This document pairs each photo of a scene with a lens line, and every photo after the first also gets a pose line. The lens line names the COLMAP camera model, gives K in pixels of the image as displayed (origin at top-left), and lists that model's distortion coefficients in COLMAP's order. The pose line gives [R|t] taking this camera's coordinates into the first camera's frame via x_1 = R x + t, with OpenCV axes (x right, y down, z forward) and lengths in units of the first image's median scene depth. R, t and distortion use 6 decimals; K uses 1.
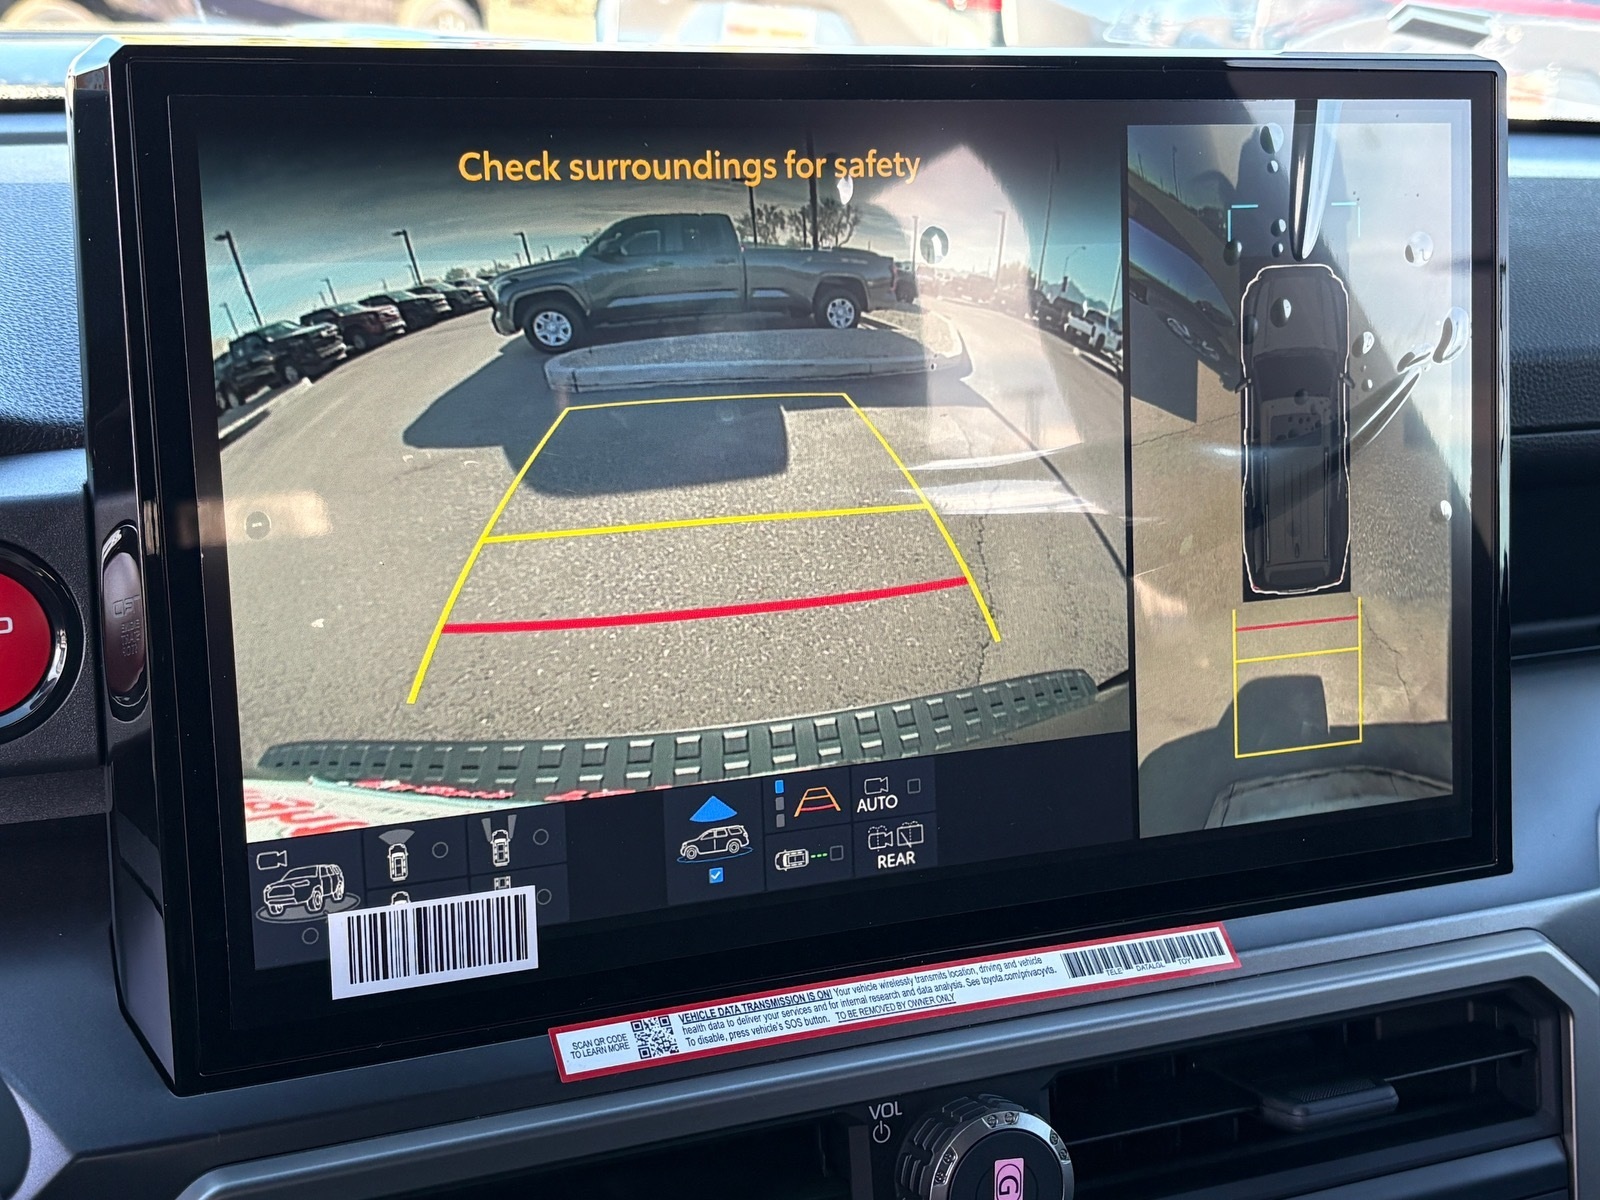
lens RADIAL K [[2288.2, 0, 792.1], [0, 2288.2, 595.8], [0, 0, 1]] dist [0.038870, 0.000000]
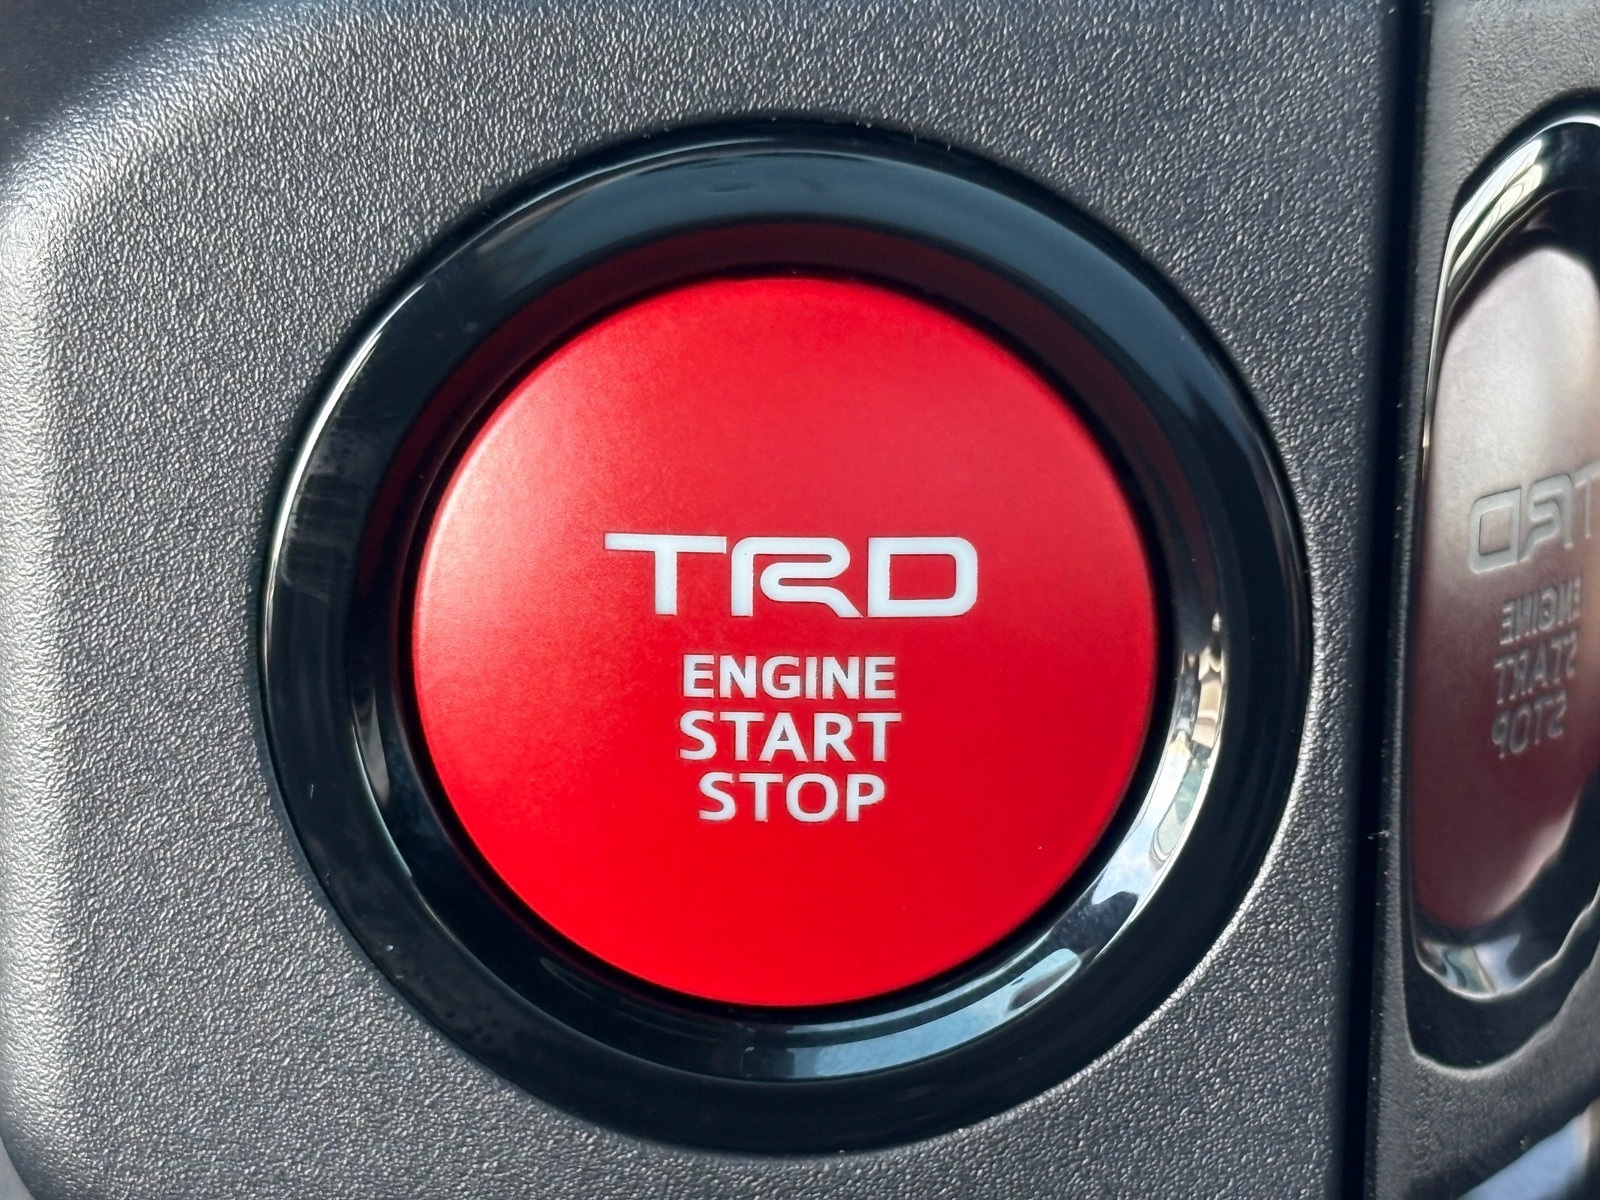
lens RADIAL K [[4626.6, 0, 799.9], [0, 4626.6, 599.5], [0, 0, 1]] dist [-0.130959, 0.000000]
pose [[0.906523, 0.126676, -0.402703, -0.190273], [-0.088913, 0.989812, 0.111209, -0.028269], [0.412688, -0.065008, 0.908550, 0.624544]]
